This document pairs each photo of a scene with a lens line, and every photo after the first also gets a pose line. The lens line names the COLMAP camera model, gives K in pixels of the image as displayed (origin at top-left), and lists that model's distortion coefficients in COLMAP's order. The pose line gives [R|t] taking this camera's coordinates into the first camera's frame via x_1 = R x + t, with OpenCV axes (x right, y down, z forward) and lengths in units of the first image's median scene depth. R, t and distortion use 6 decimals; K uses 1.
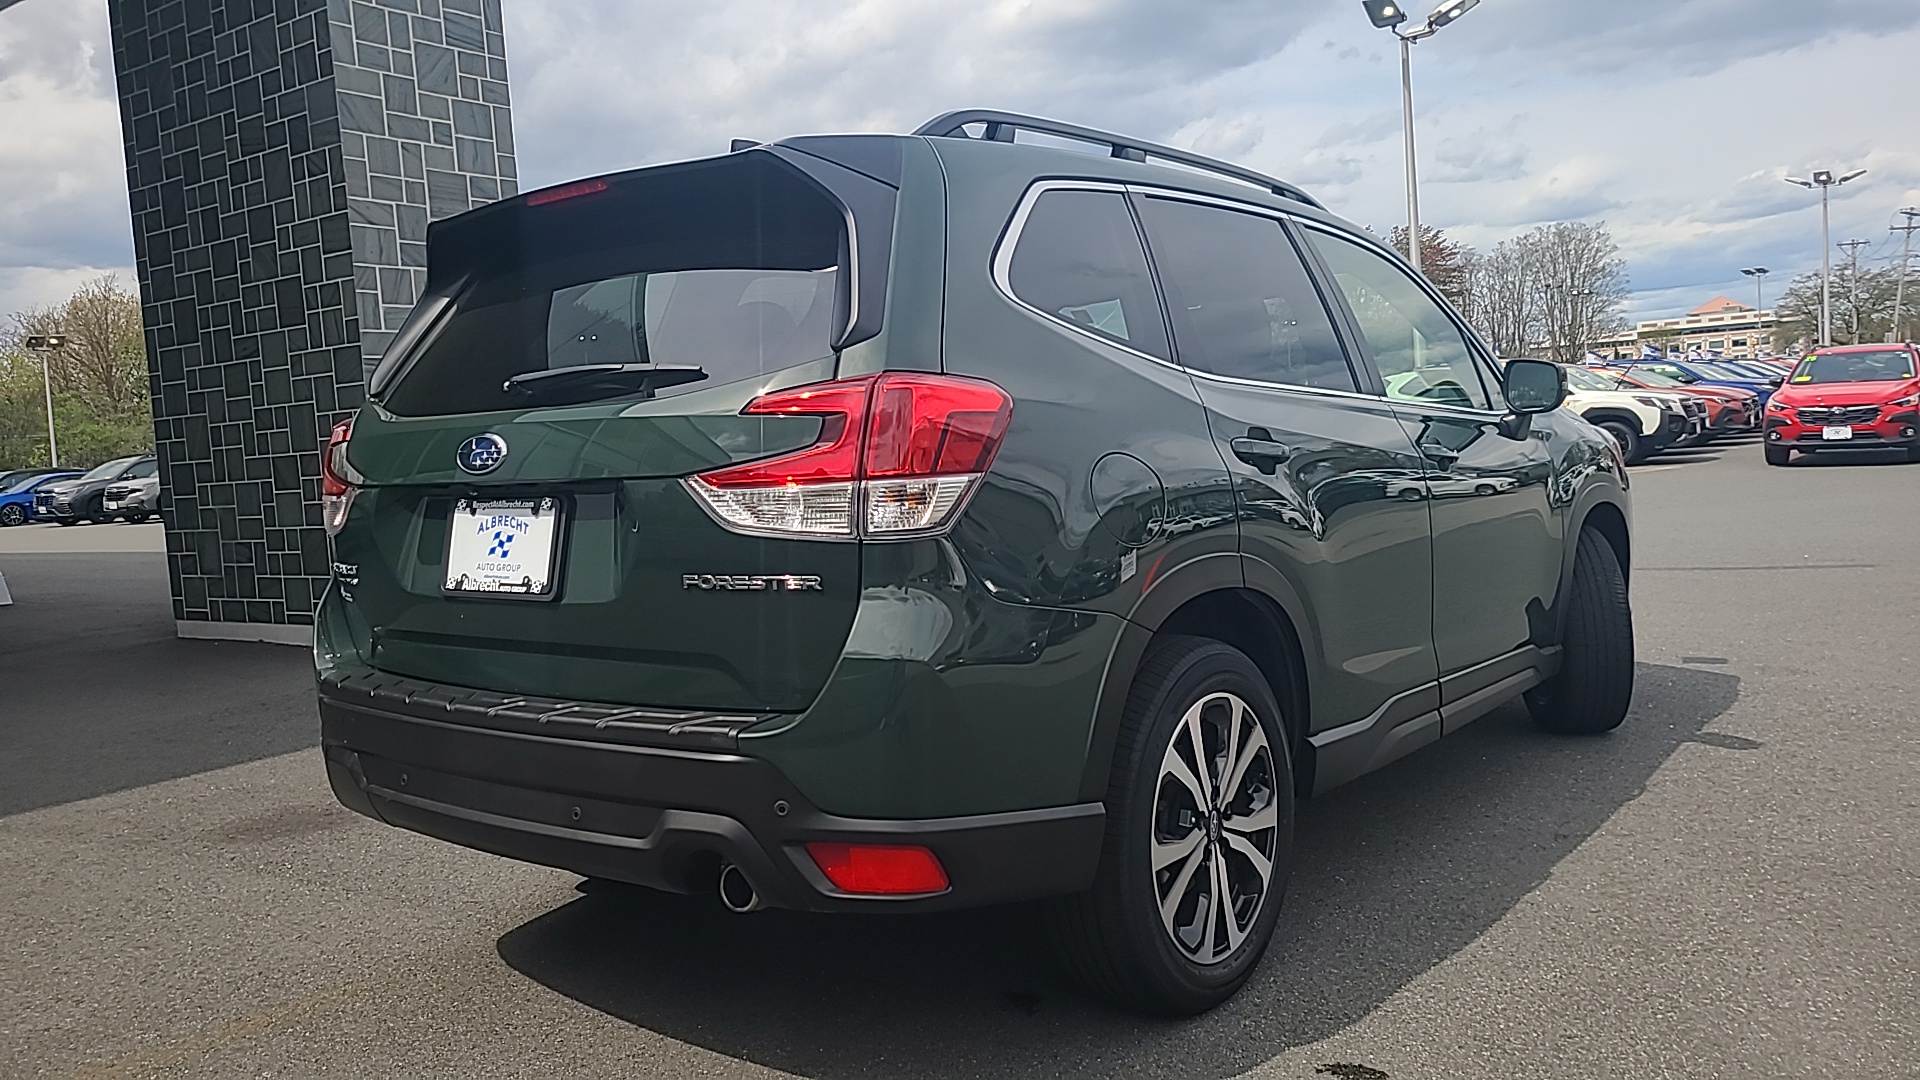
lens RADIAL K [[1445.0, 0, 954.8], [0, 1445.0, 529.3], [0, 0, 1]] dist [0.055040, -0.045235]
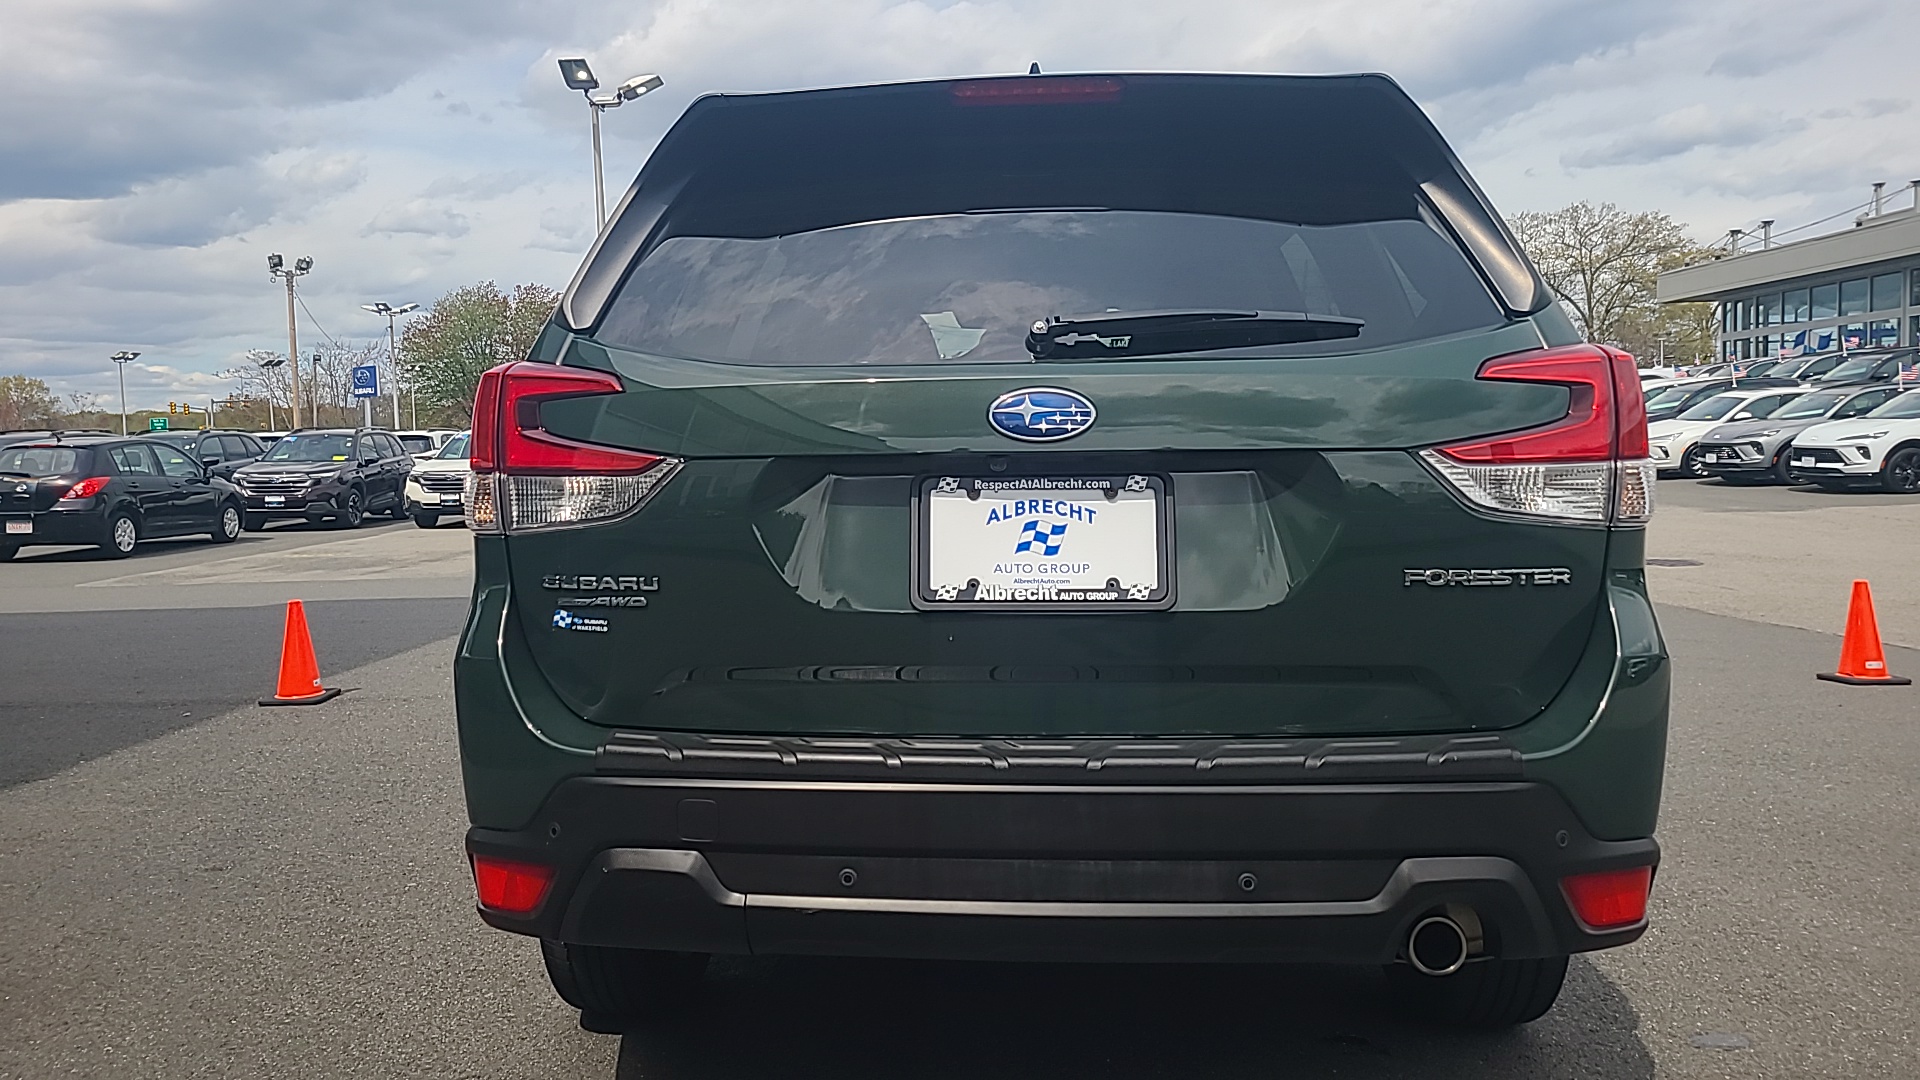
lens RADIAL K [[1425.0, 0, 947.0], [0, 1425.0, 536.6], [0, 0, 1]] dist [0.055074, -0.044015]
pose [[0.821605, 0.012007, 0.569931, -0.753463], [0.007335, 0.999473, -0.031631, 0.031922], [-0.570010, 0.030169, 0.821084, 0.418063]]
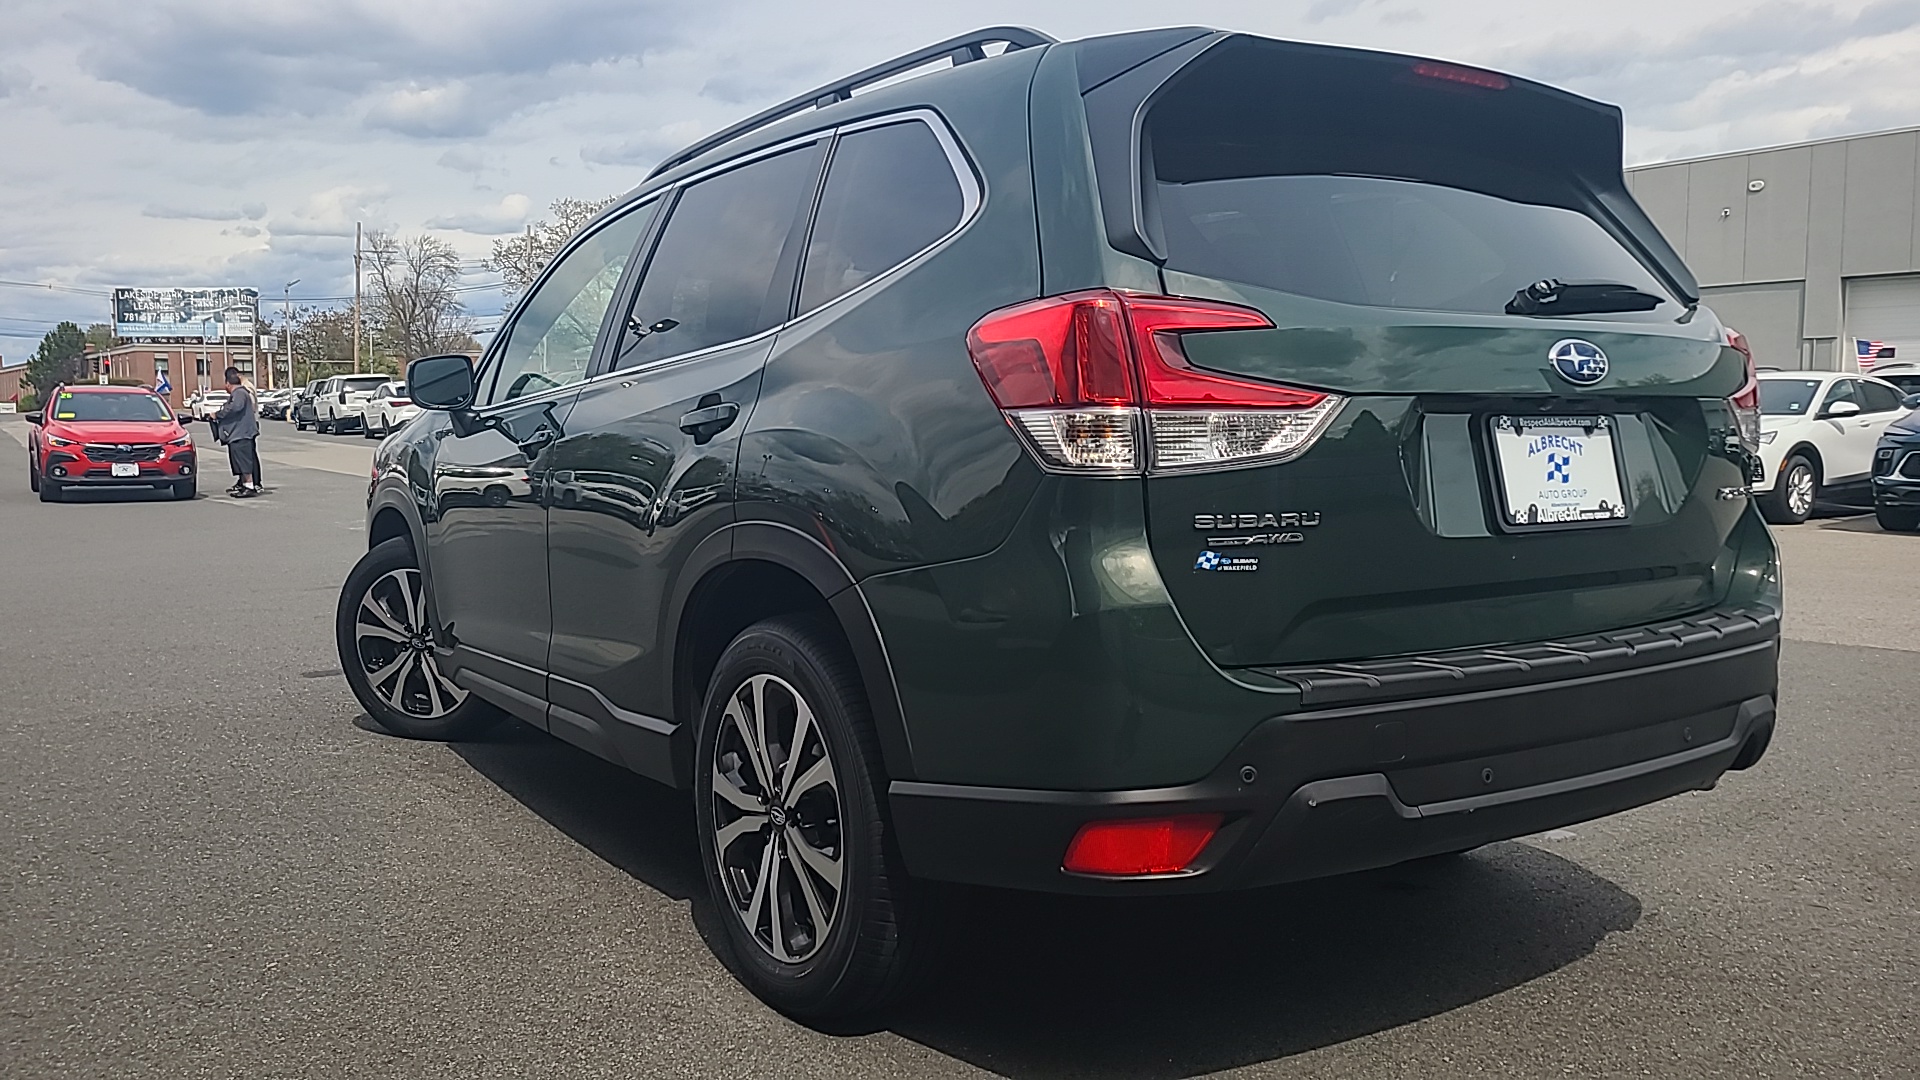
lens RADIAL K [[1445.0, 0, 954.8], [0, 1445.0, 529.3], [0, 0, 1]] dist [0.055040, -0.045235]
pose [[0.307703, -0.017357, 0.951324, -1.233323], [0.052943, 0.998597, 0.001096, 0.026503], [-0.950008, 0.050029, 0.308190, 1.054832]]
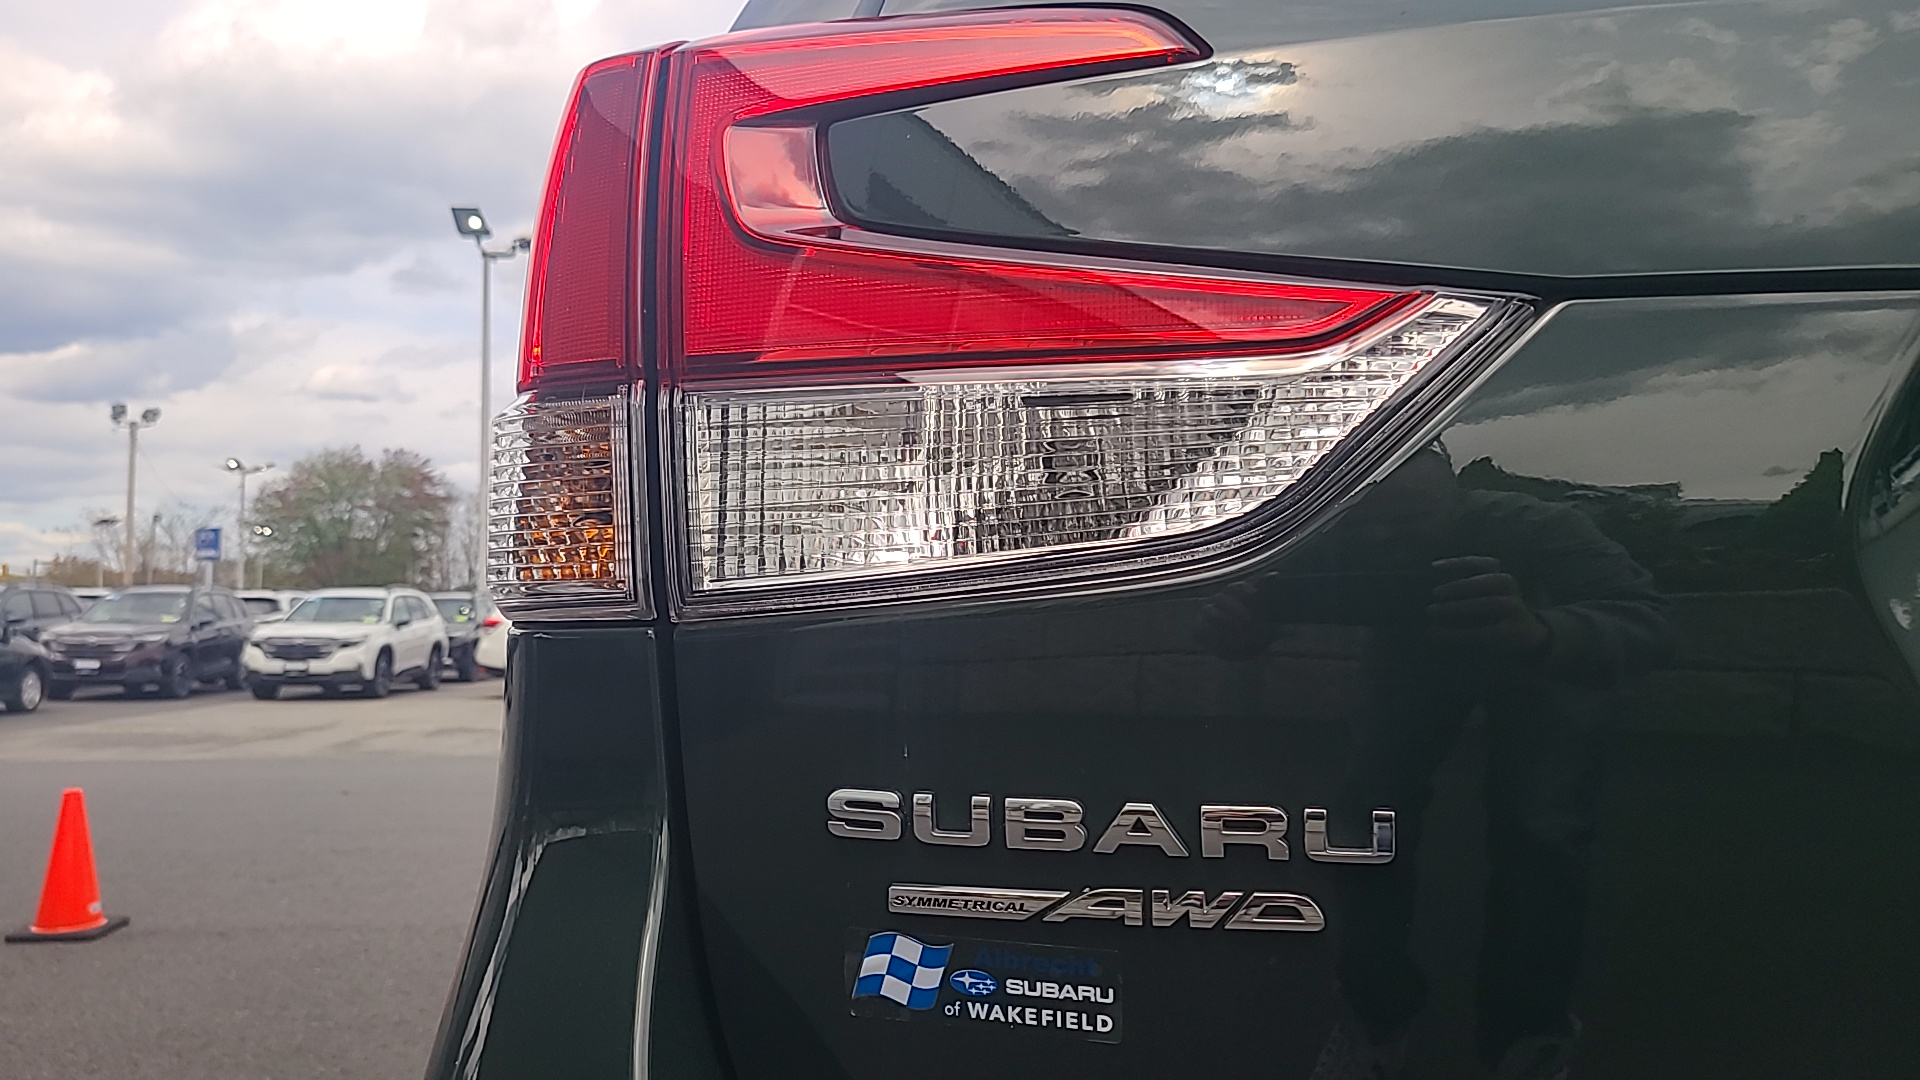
lens RADIAL K [[1445.0, 0, 954.8], [0, 1445.0, 529.3], [0, 0, 1]] dist [0.055040, -0.045235]
pose [[0.765656, 0.108504, 0.634033, -0.606943], [-0.005677, 0.986772, -0.162014, 0.024199], [-0.643225, 0.120448, 0.756144, 1.007873]]
